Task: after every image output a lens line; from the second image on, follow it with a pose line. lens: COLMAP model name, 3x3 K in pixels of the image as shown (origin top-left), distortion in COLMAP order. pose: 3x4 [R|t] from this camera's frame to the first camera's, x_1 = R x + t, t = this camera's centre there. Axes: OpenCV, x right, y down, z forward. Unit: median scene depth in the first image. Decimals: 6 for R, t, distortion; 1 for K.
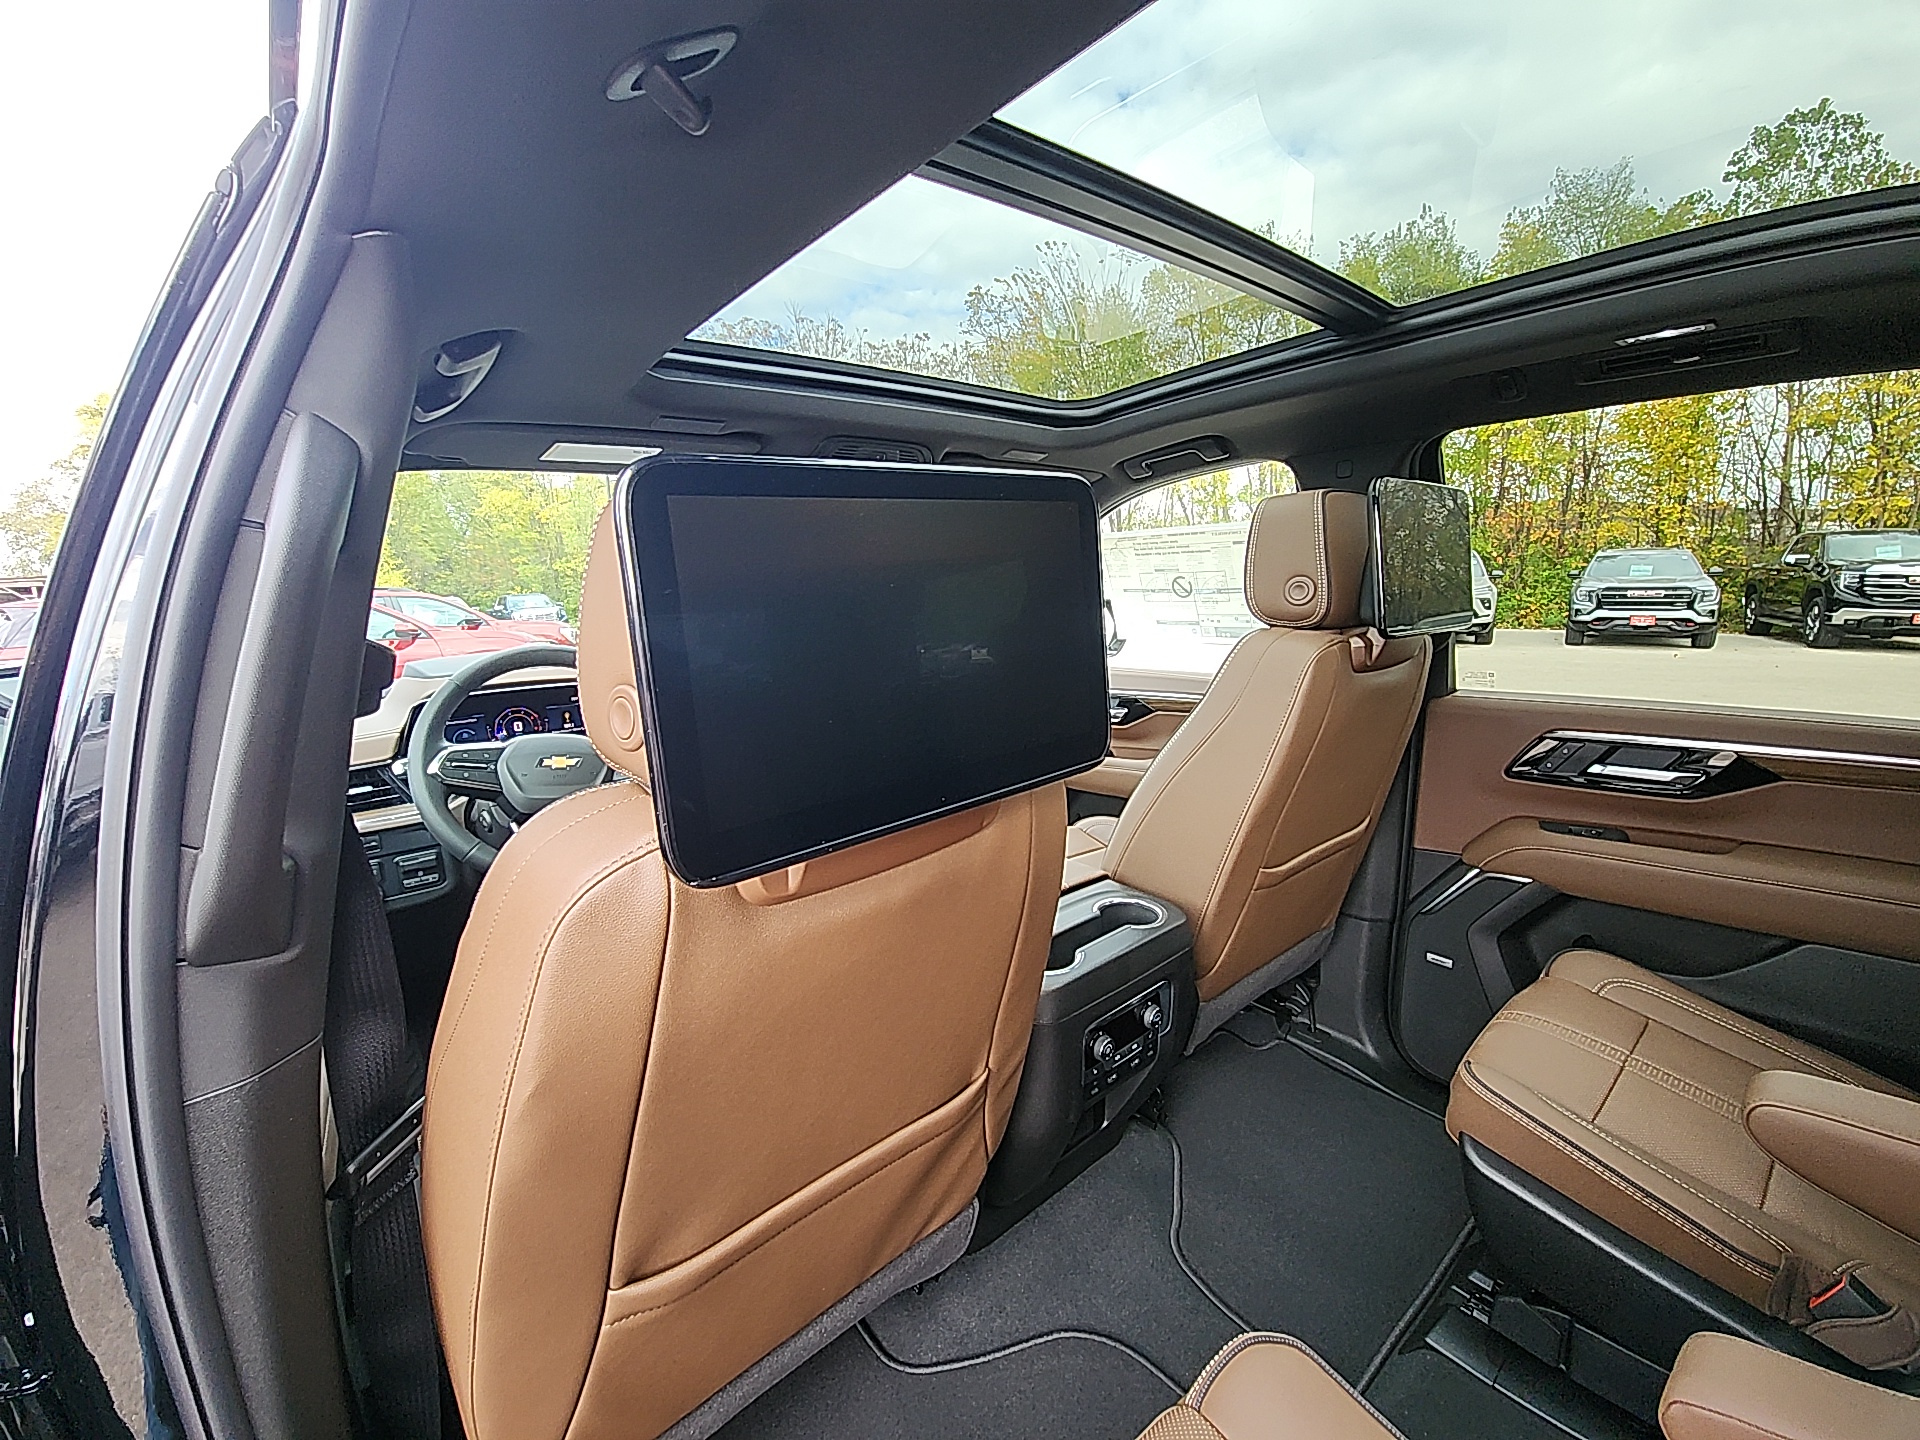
lens RADIAL K [[772.8, 0, 953.2], [0, 772.8, 705.8], [0, 0, 1]] dist [0.015168, -0.010907]
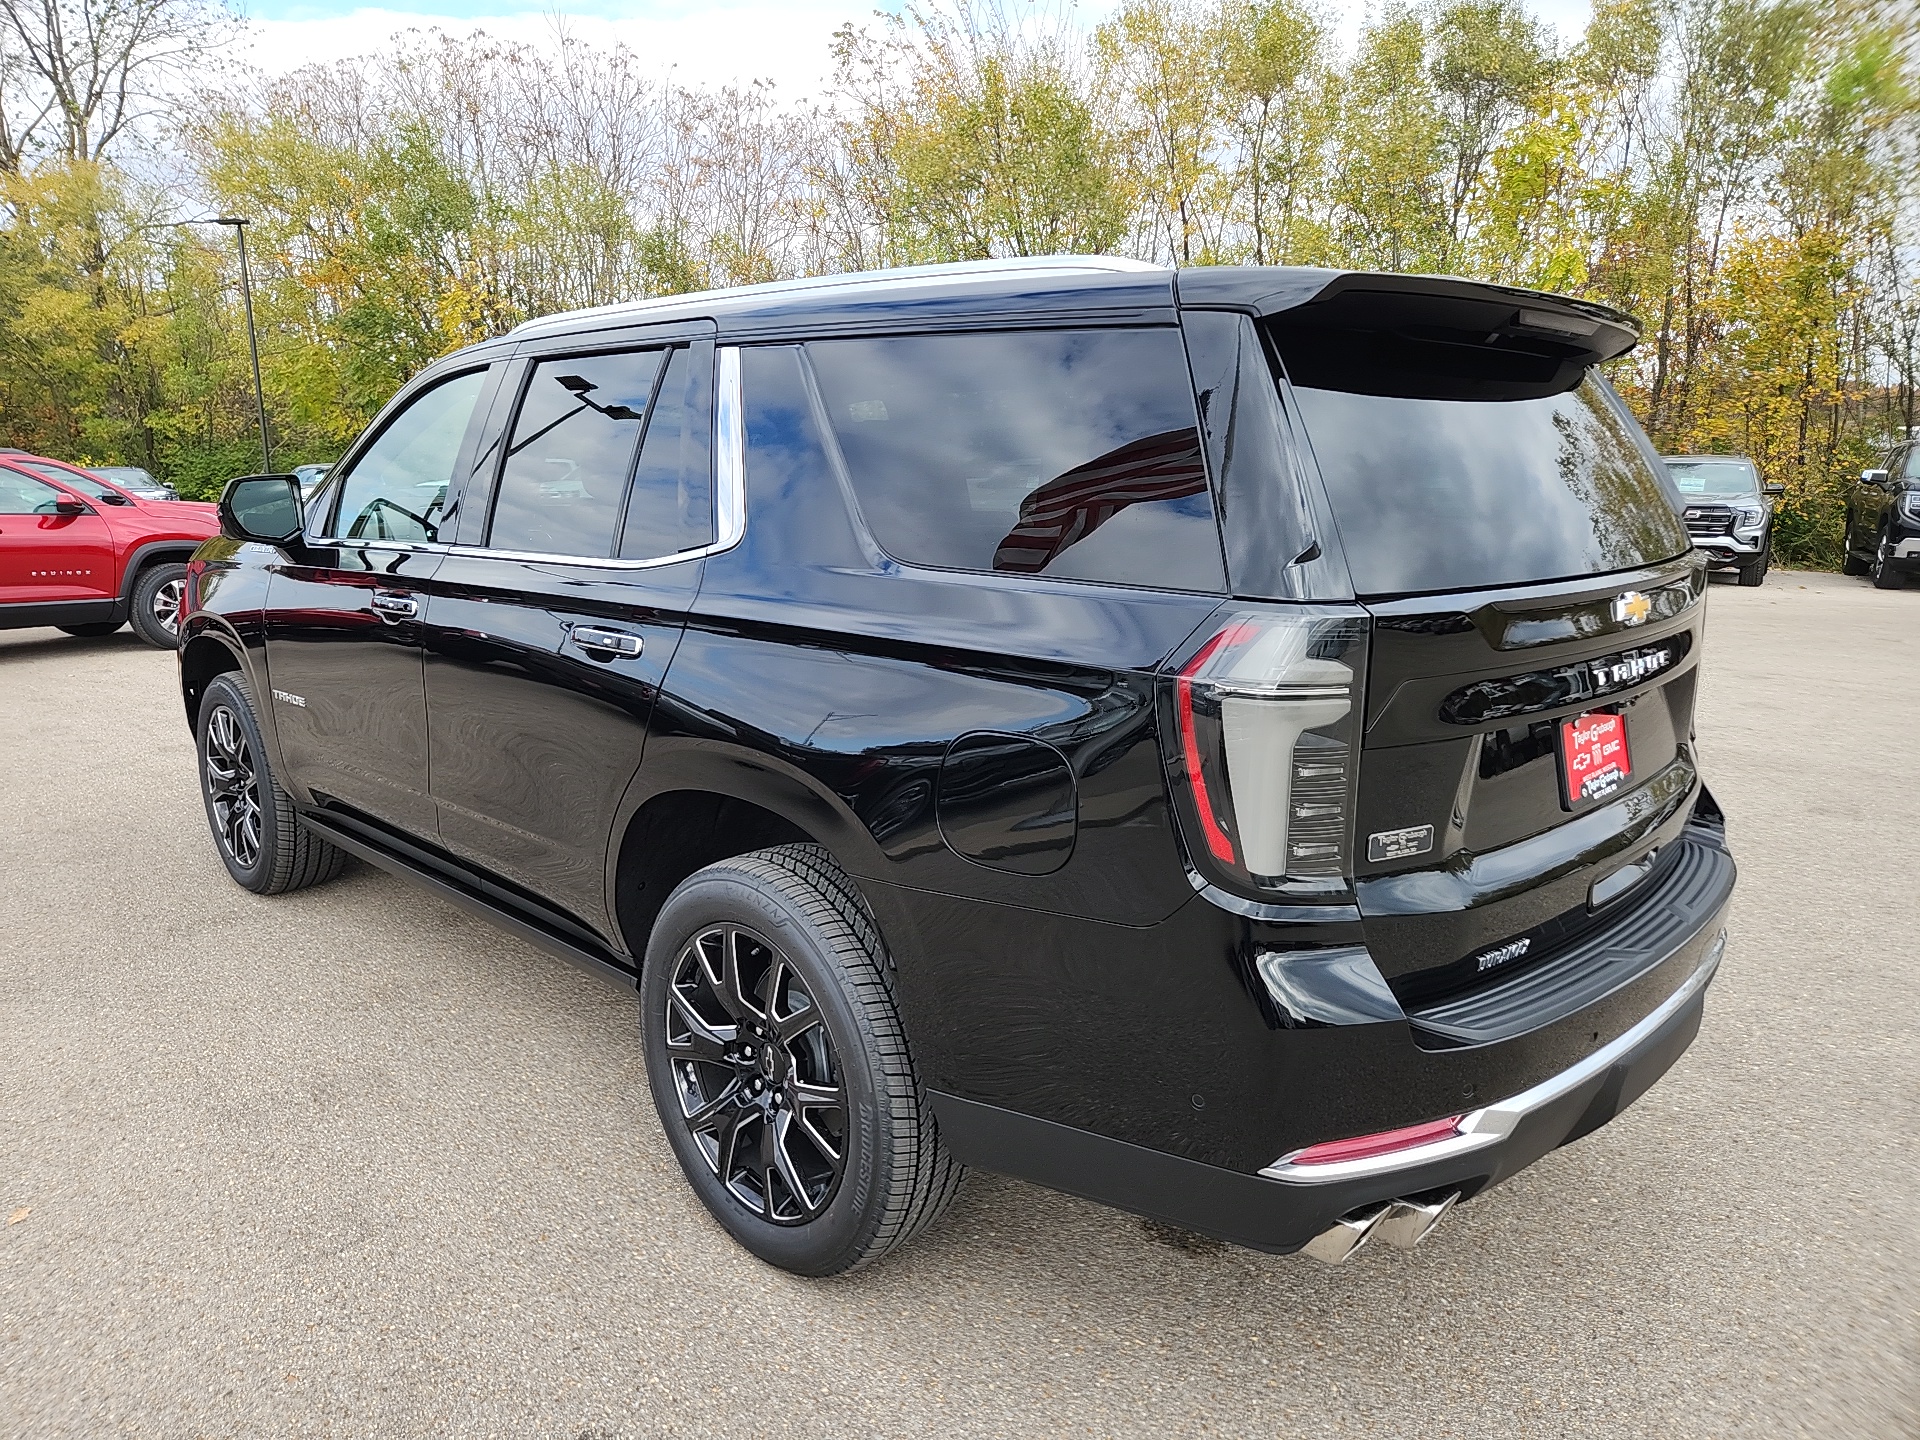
lens RADIAL K [[1285.1, 0, 932.7], [0, 1285.1, 702.1], [0, 0, 1]] dist [0.056580, -0.037564]
pose [[0.996016, 0.018394, 0.087257, 0.037310], [-0.019697, 0.999707, 0.014091, 0.041717], [-0.086972, -0.015754, 0.996086, -0.247360]]
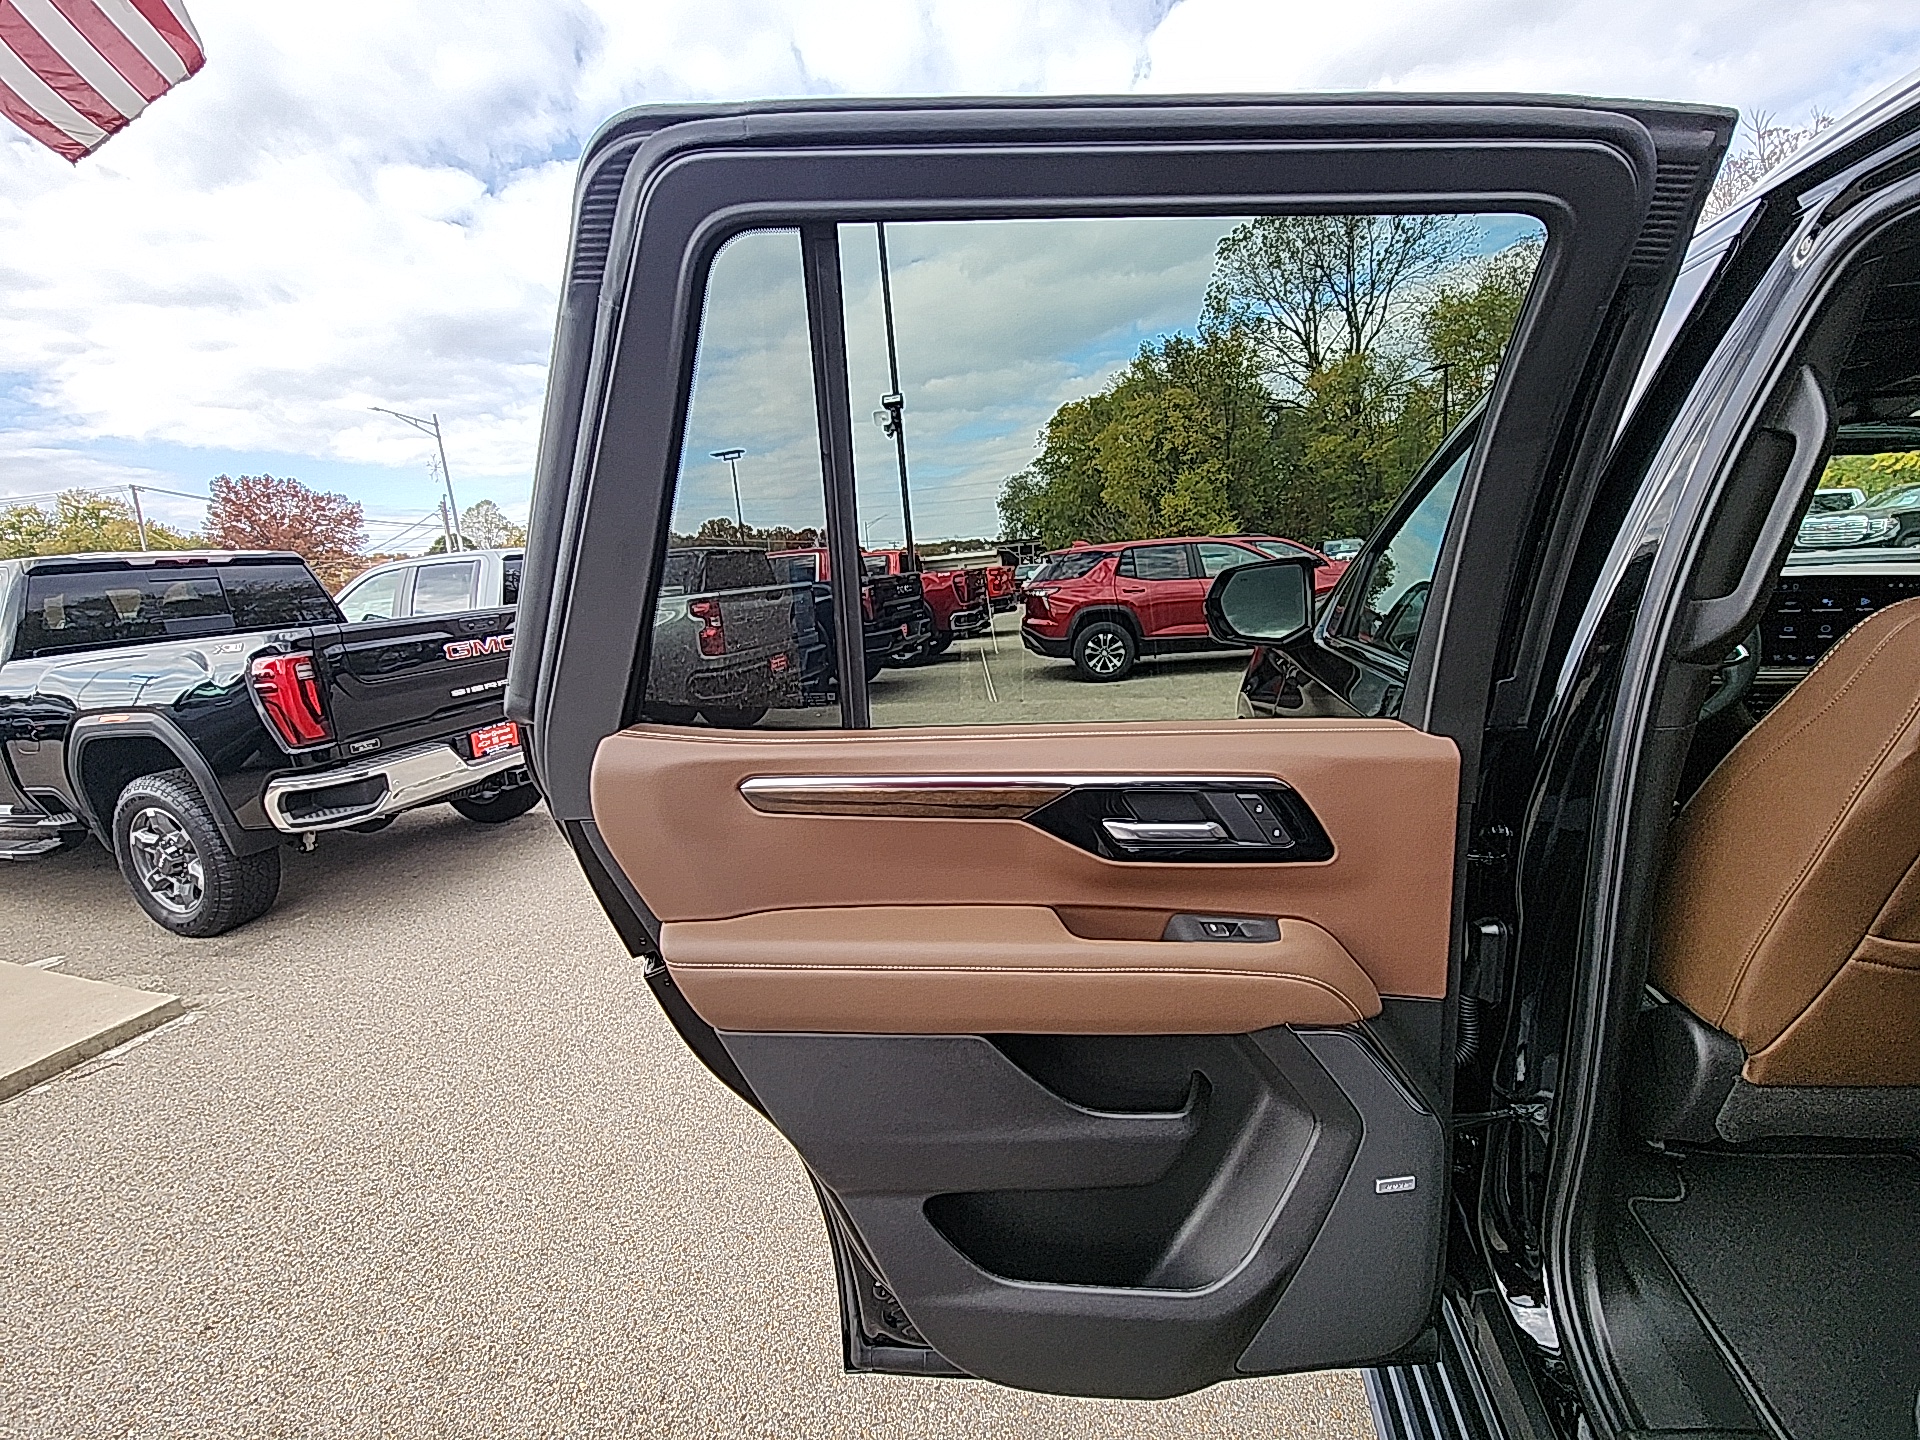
lens RADIAL K [[772.8, 0, 945.4], [0, 772.8, 705.7], [0, 0, 1]] dist [0.015168, -0.010907]
pose [[0.581451, 0.134209, -0.802435, -0.014341], [-0.078136, 0.990953, 0.109121, 0.012256], [0.809820, -0.000749, 0.586677, -0.056662]]
